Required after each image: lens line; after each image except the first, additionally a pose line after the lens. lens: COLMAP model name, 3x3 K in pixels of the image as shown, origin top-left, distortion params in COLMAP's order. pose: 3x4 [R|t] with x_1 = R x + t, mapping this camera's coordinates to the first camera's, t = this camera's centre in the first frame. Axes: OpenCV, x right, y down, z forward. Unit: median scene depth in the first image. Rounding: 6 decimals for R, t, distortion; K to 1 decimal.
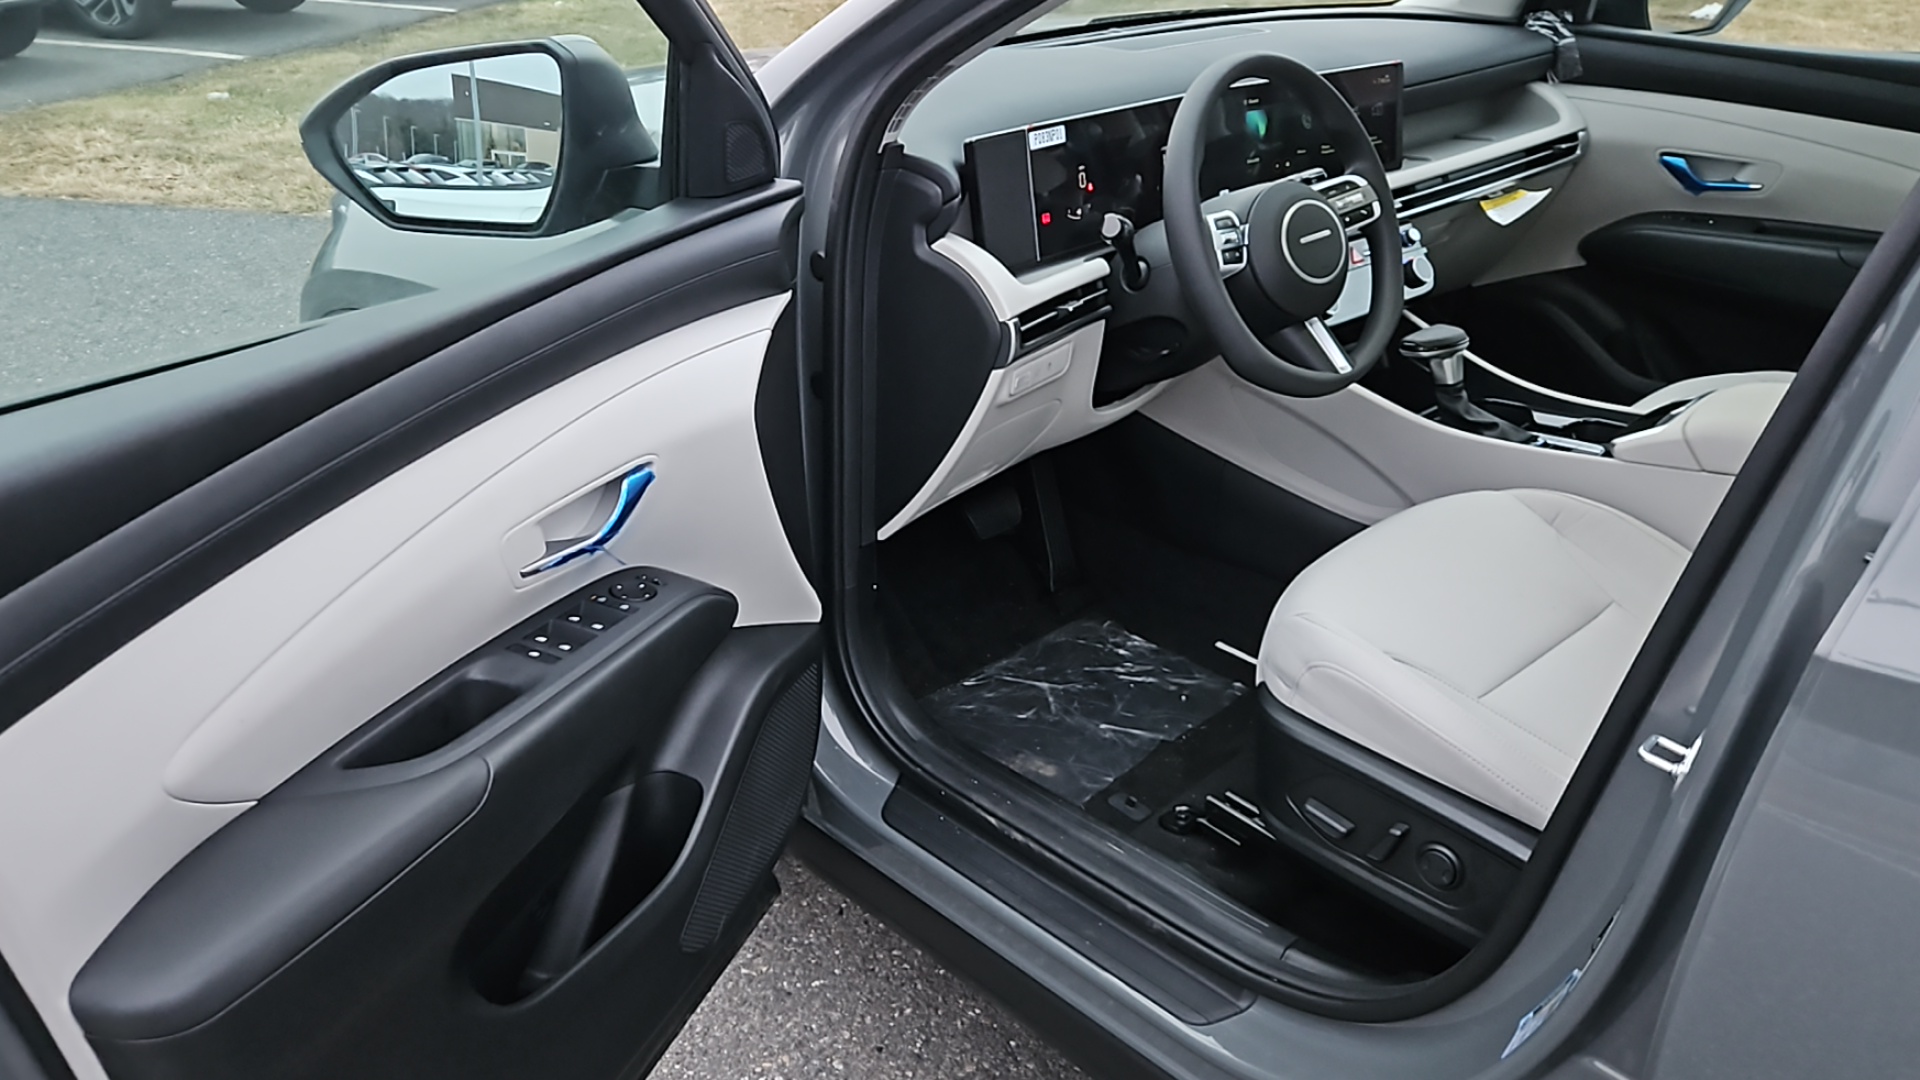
lens RADIAL K [[1432.3, 0, 955.1], [0, 1432.3, 530.8], [0, 0, 1]] dist [0.069801, -0.029654]
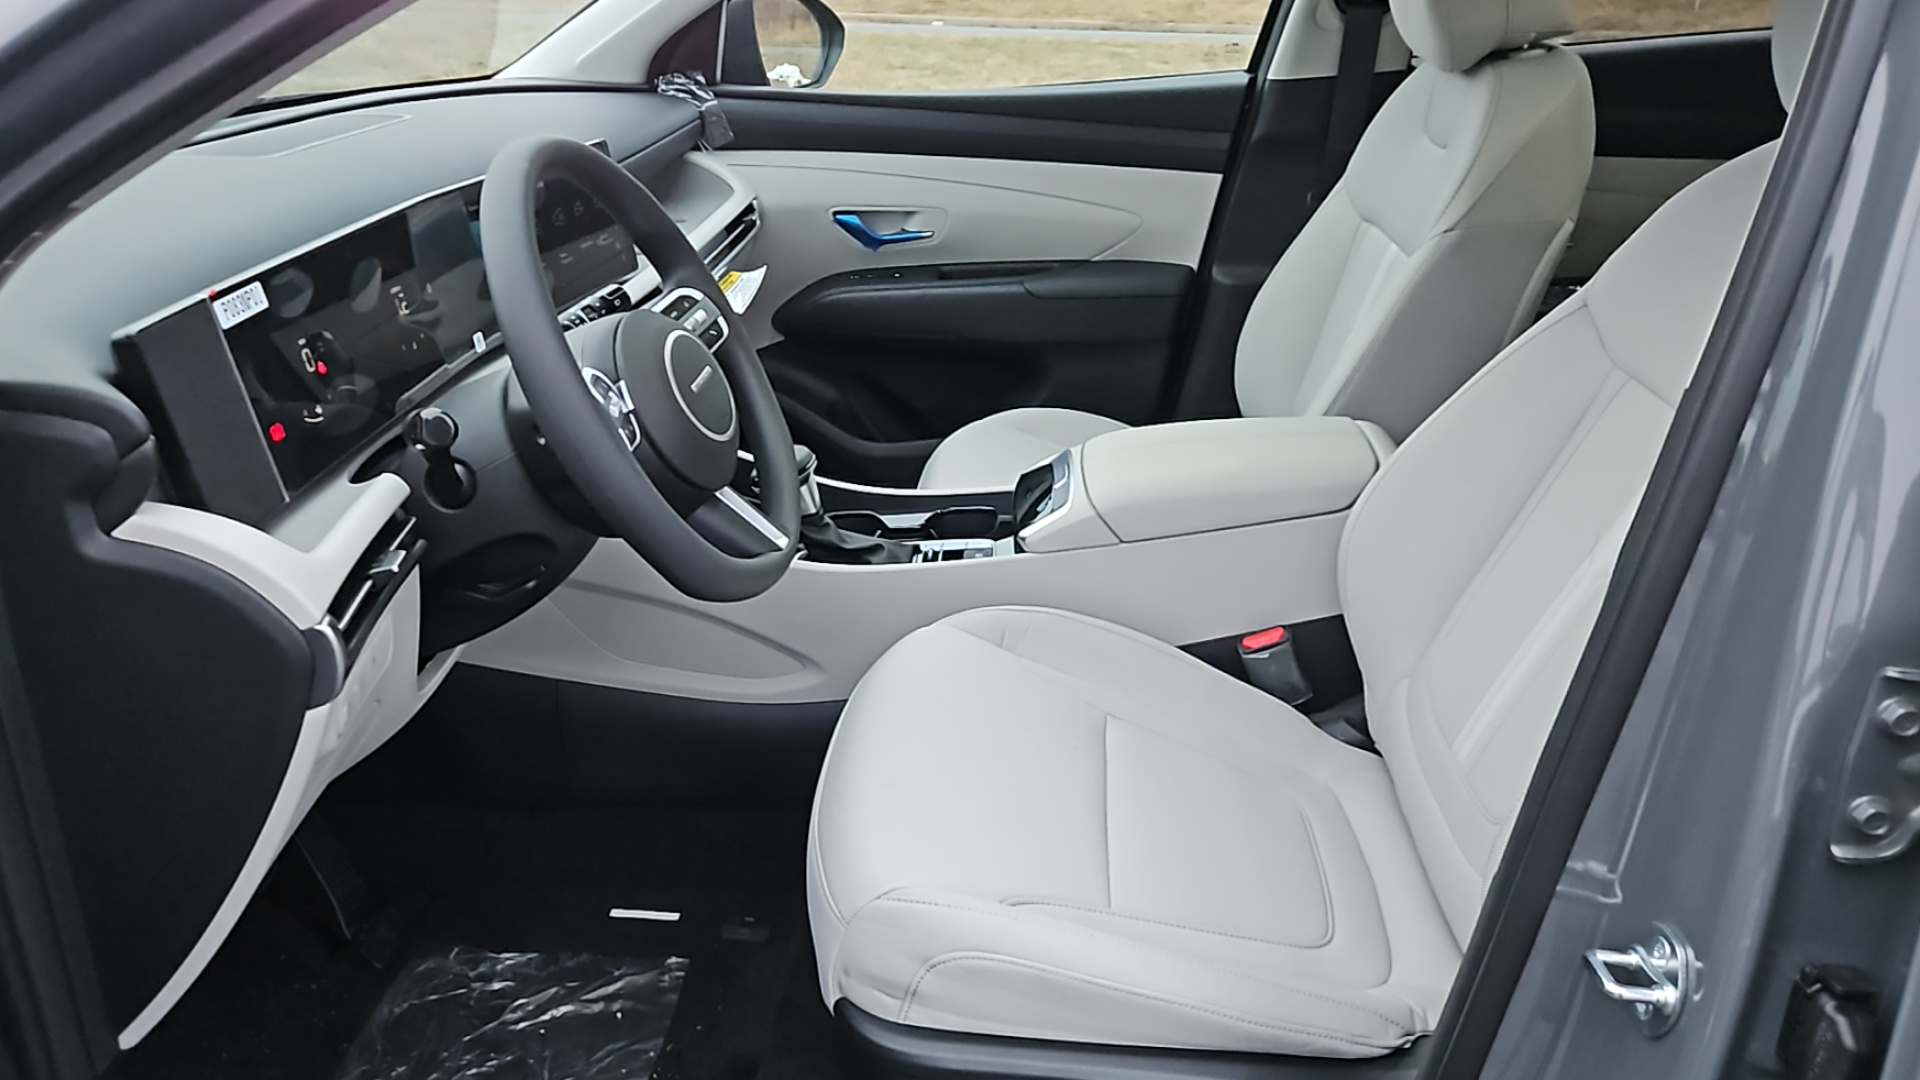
lens RADIAL K [[1432.3, 0, 956.7], [0, 1432.3, 554.3], [0, 0, 1]] dist [0.069801, -0.029654]
pose [[0.763178, -0.273234, 0.585578, -0.079661], [0.295683, 0.953430, 0.059515, -0.104752], [-0.574570, 0.127725, 0.808428, 0.300931]]
